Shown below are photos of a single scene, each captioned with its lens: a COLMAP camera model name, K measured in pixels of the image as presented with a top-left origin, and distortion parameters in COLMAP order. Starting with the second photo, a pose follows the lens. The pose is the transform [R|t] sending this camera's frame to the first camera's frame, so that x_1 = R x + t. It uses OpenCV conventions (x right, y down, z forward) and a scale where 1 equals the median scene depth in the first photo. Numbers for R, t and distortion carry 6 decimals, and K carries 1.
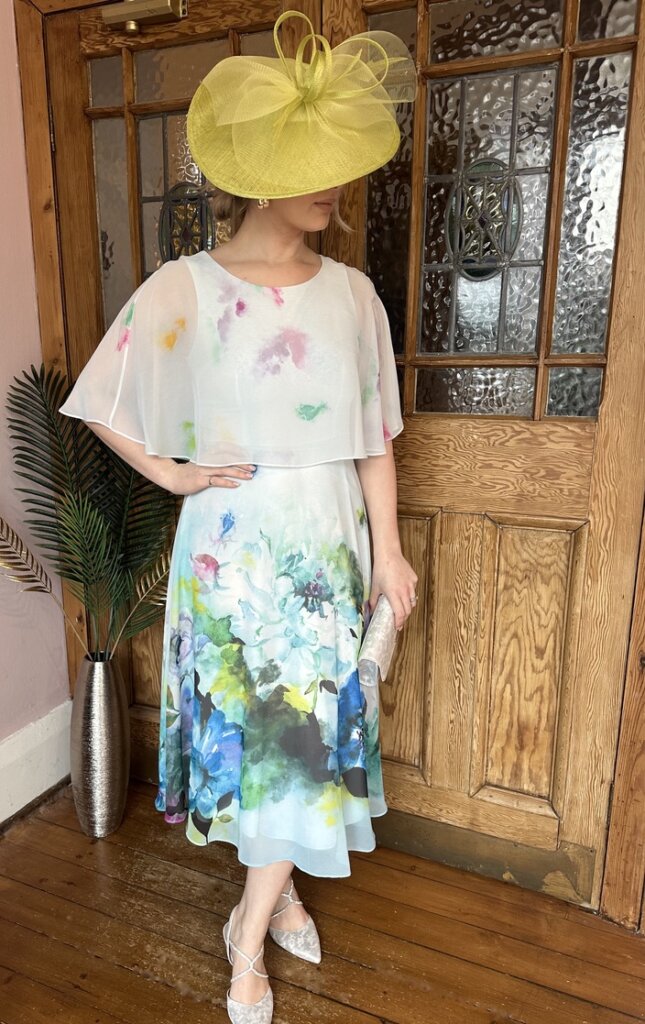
lens RADIAL K [[820.3, 0, 281.7], [0, 820.3, 547.6], [0, 0, 1]] dist [0.035319, -0.054299]
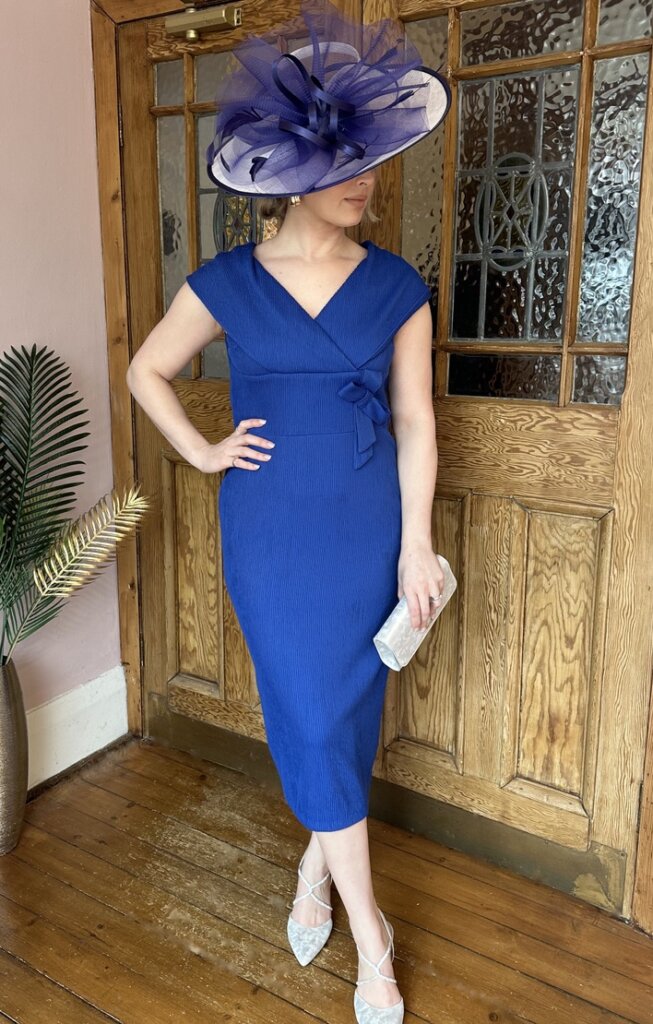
lens RADIAL K [[919.2, 0, 278.5], [0, 919.2, 472.7], [0, 0, 1]] dist [0.043299, -0.074304]
pose [[0.987975, 0.031833, -0.151304, 0.132410], [-0.040036, 0.997871, -0.051487, -0.002580], [0.149343, 0.056925, 0.987146, -0.145887]]
